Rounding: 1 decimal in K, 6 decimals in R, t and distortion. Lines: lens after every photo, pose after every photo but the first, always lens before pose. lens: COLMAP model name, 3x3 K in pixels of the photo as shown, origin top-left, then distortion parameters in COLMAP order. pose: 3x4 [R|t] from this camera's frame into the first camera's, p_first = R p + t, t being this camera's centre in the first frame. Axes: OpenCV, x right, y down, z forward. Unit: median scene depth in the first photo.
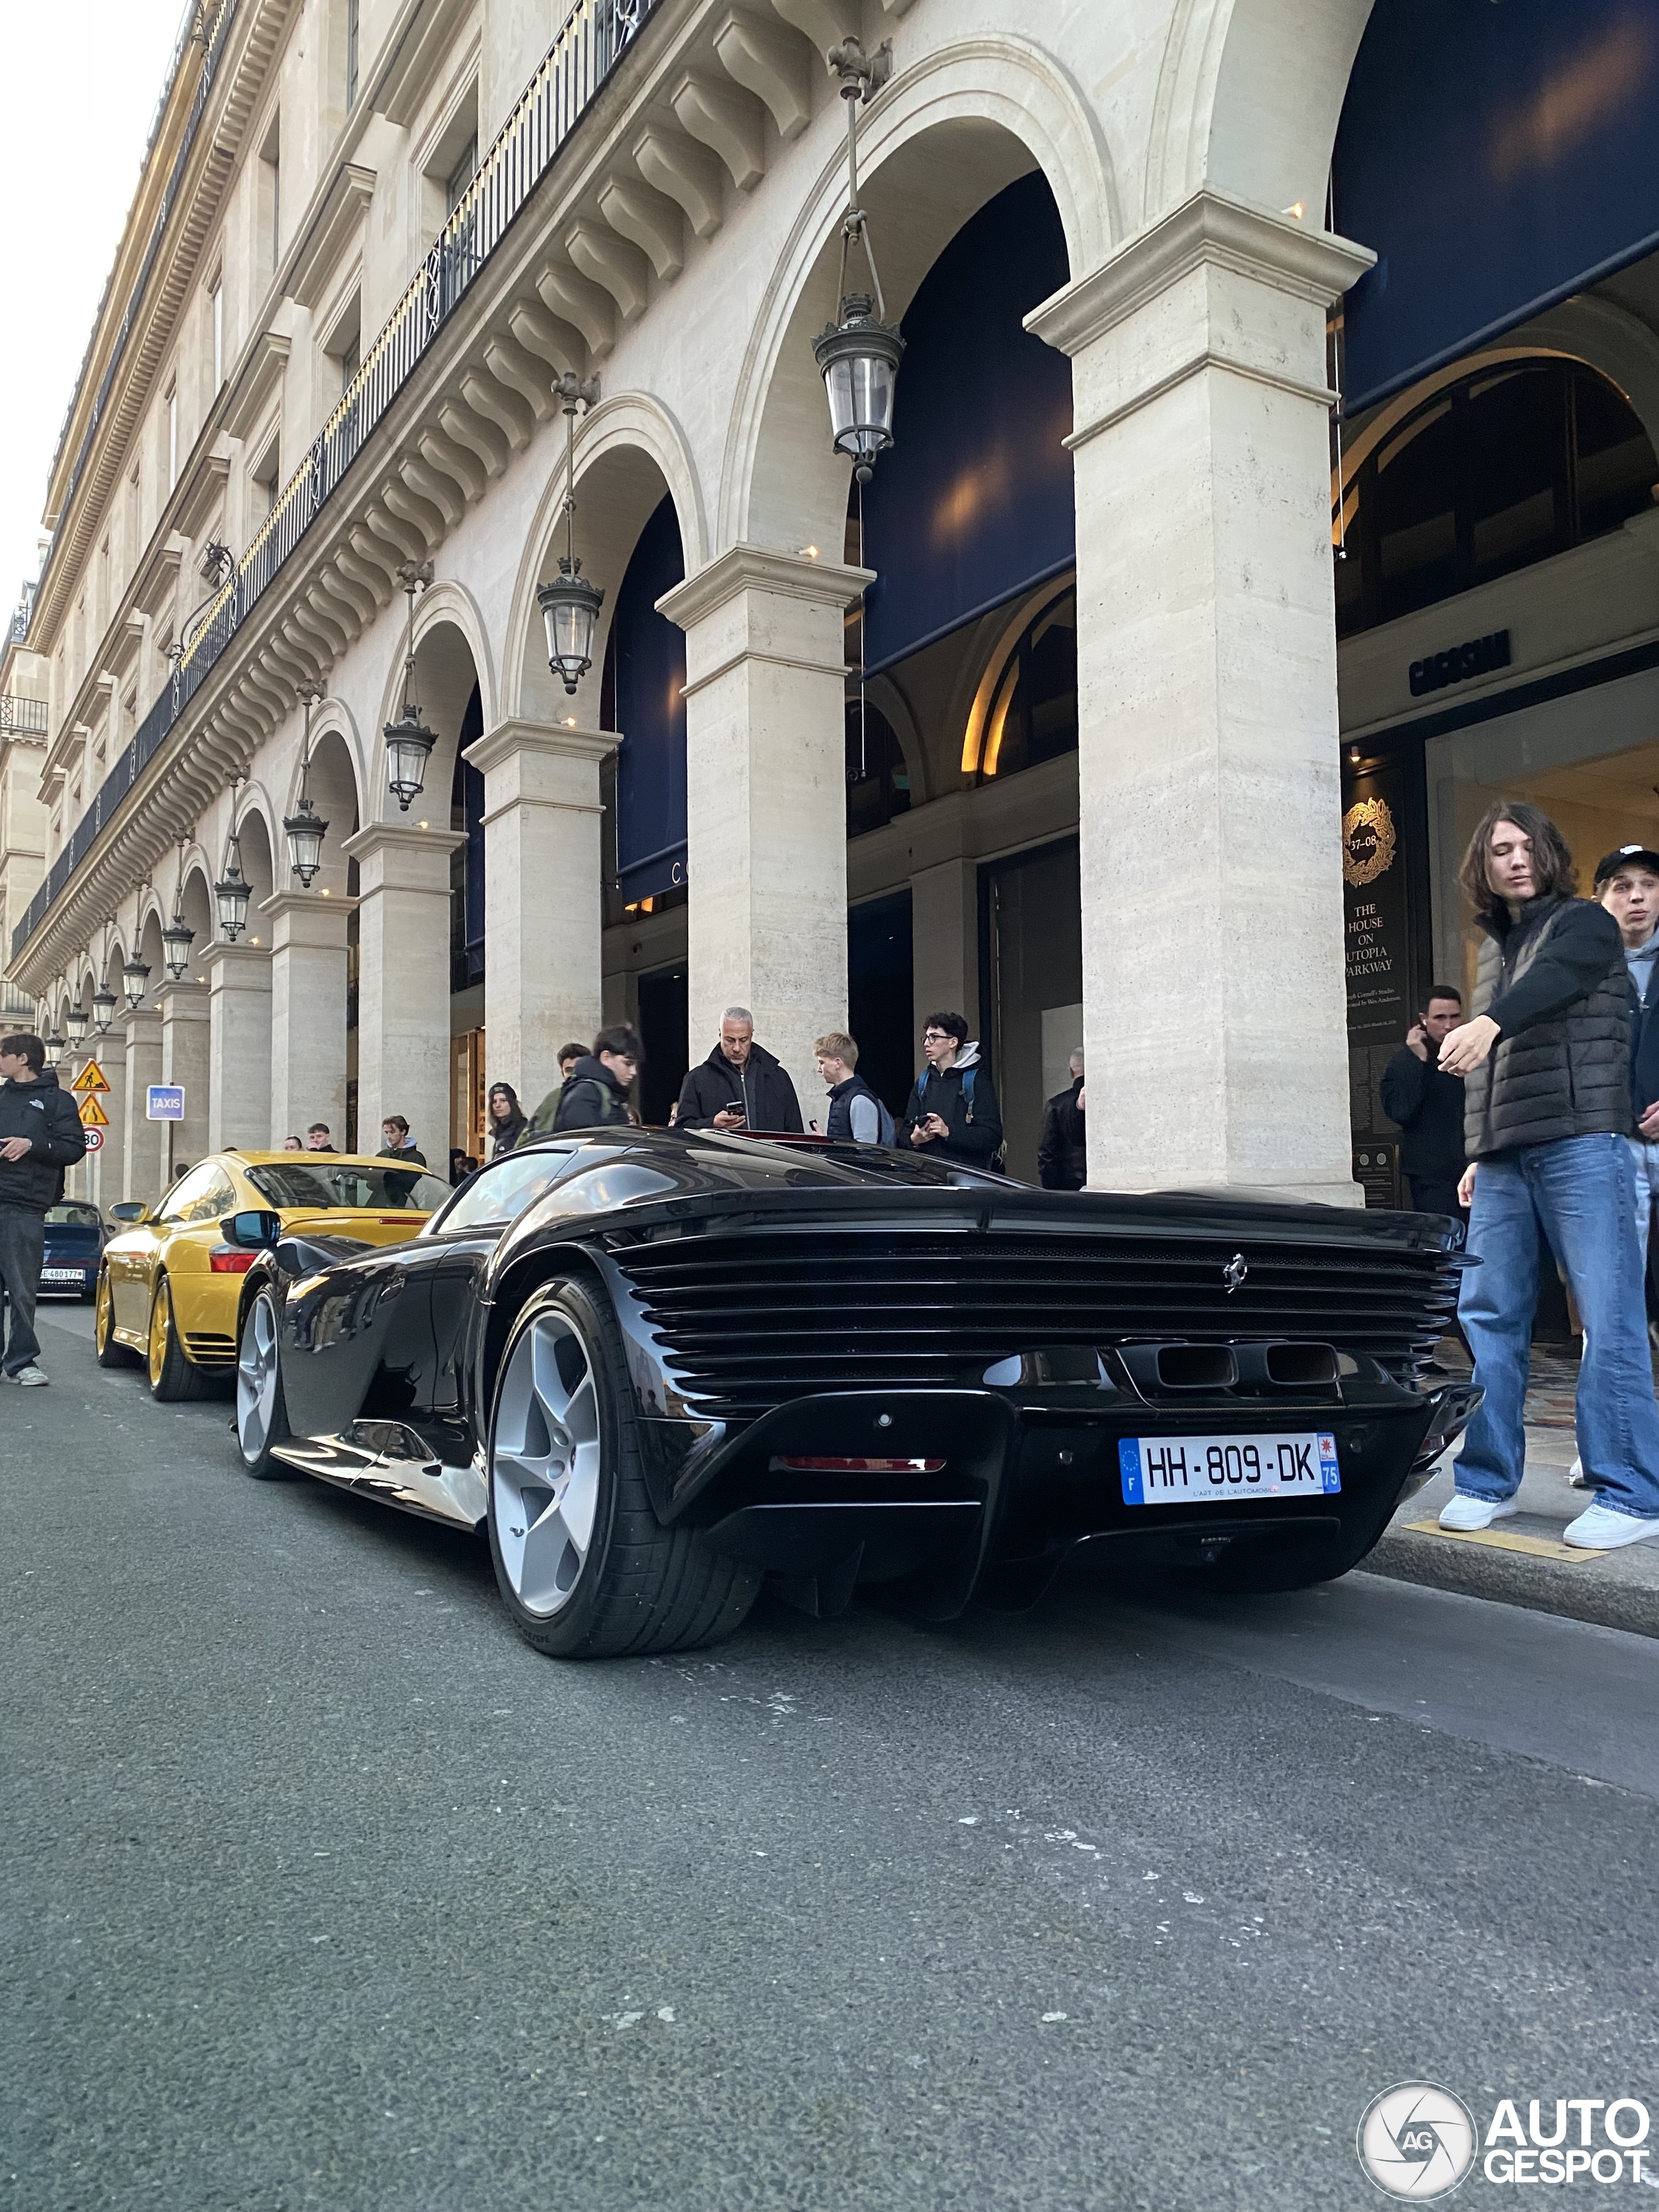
lens RADIAL K [[1760.2, 0, 887.1], [0, 1760.2, 1103.2], [0, 0, 1]] dist [0.076725, -0.180955]
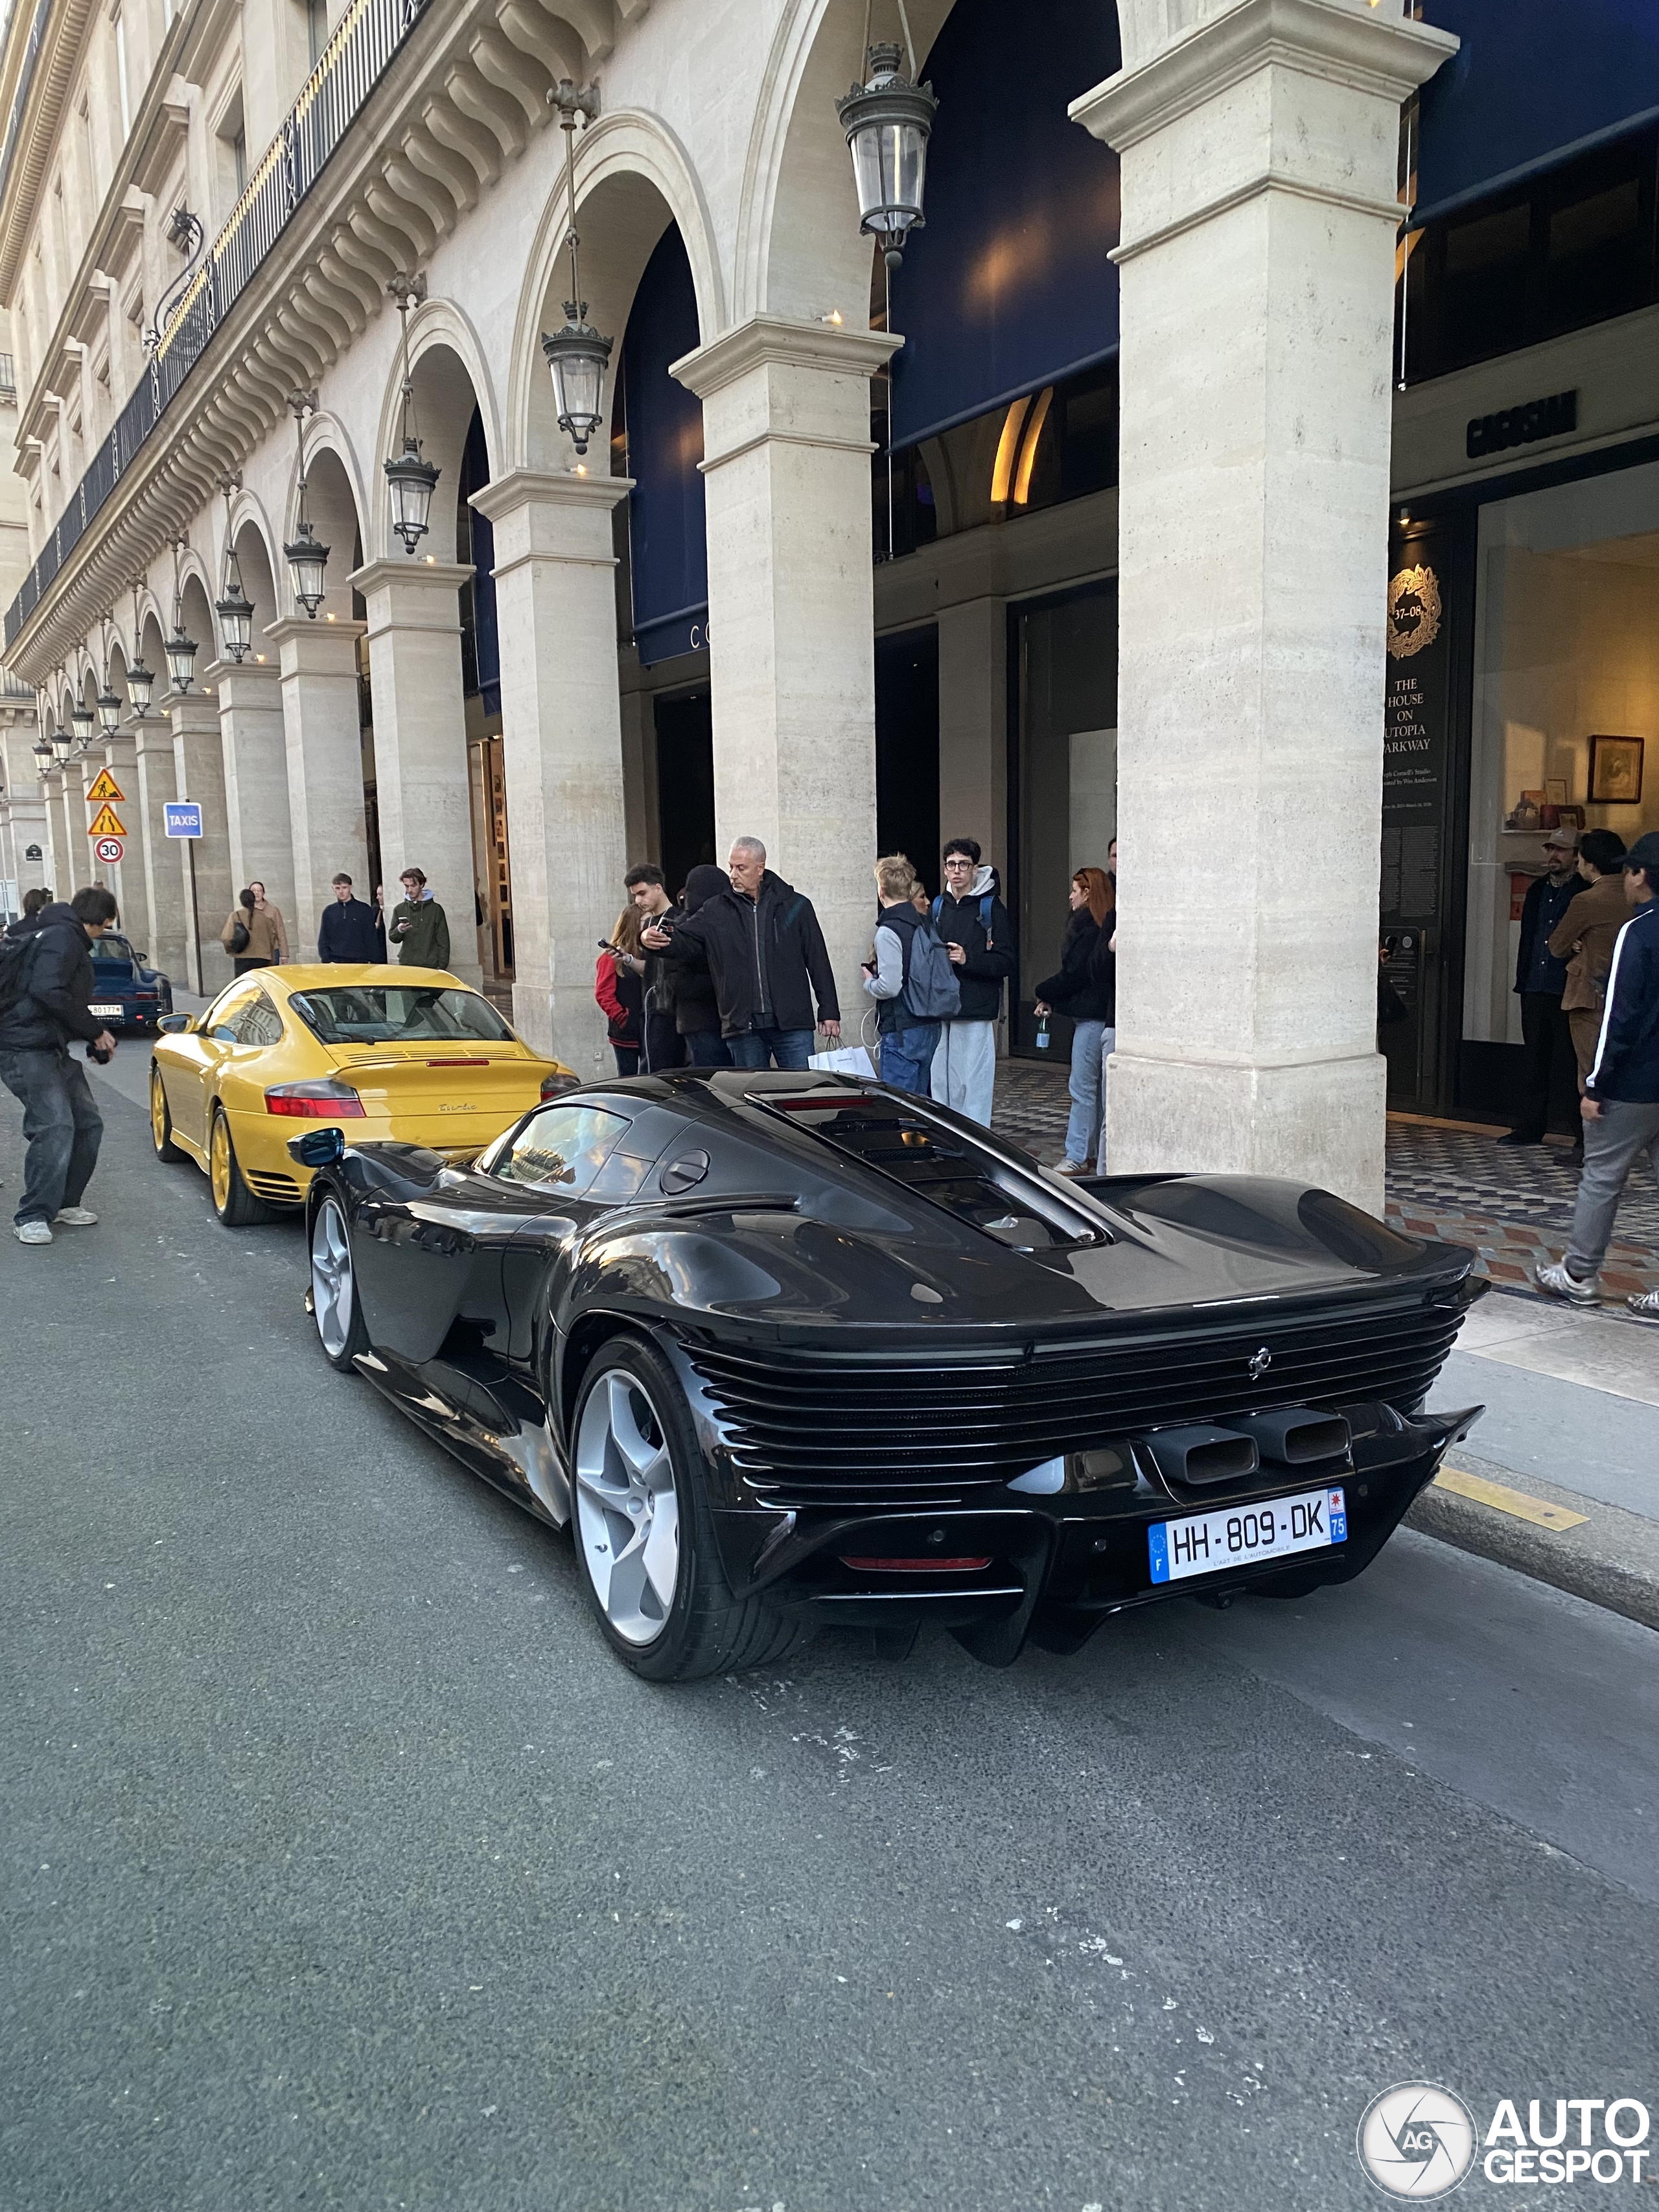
lens RADIAL K [[1779.7, 0, 883.1], [0, 1779.7, 1110.7], [0, 0, 1]] dist [0.010131, 0.005340]
pose [[0.999938, -0.001607, -0.011018, -0.007332], [0.003952, 0.976330, 0.216251, -0.101432], [0.010410, -0.216281, 0.976276, -0.011109]]
